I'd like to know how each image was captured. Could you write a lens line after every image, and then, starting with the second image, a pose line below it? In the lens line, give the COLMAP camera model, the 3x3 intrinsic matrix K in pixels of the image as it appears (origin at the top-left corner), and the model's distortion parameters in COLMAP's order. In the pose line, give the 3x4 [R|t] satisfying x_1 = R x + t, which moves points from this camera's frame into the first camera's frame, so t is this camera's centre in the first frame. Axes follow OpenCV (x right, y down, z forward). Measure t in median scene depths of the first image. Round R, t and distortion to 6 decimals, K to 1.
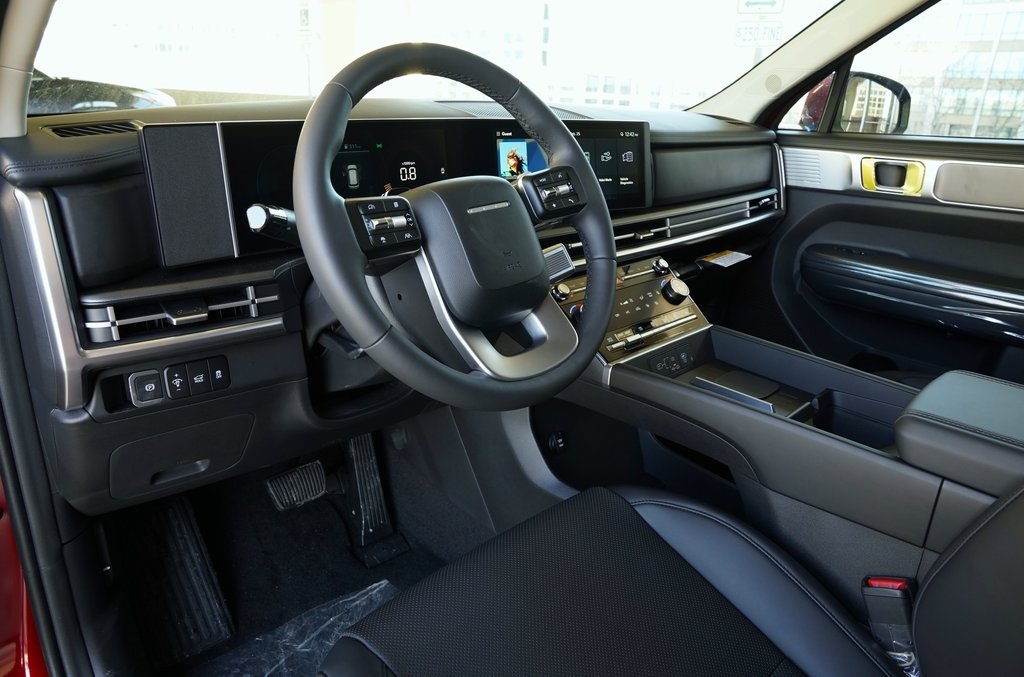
lens RADIAL K [[709.9, 0, 512.0], [0, 709.9, 338.5], [0, 0, 1]] dist [-0.140573, 0.109705]
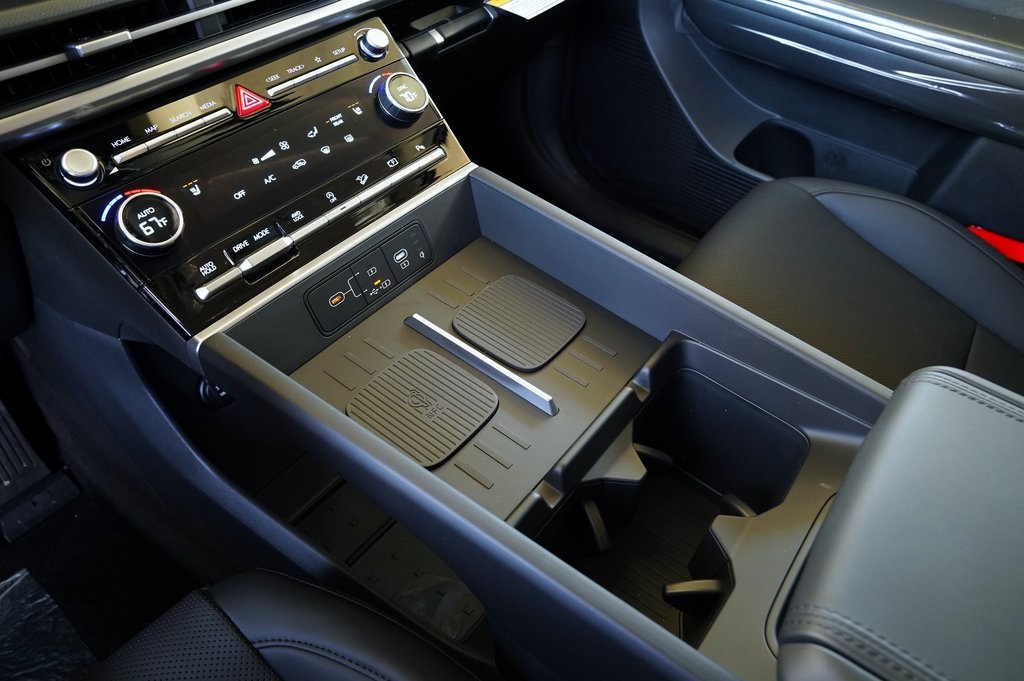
lens RADIAL K [[709.9, 0, 512.0], [0, 709.9, 340.5], [0, 0, 1]] dist [-0.140573, 0.109705]
pose [[0.990348, -0.085141, 0.109372, 0.242782], [0.029838, 0.901554, 0.431636, -0.124692], [-0.135355, -0.424206, 0.895393, 0.478934]]
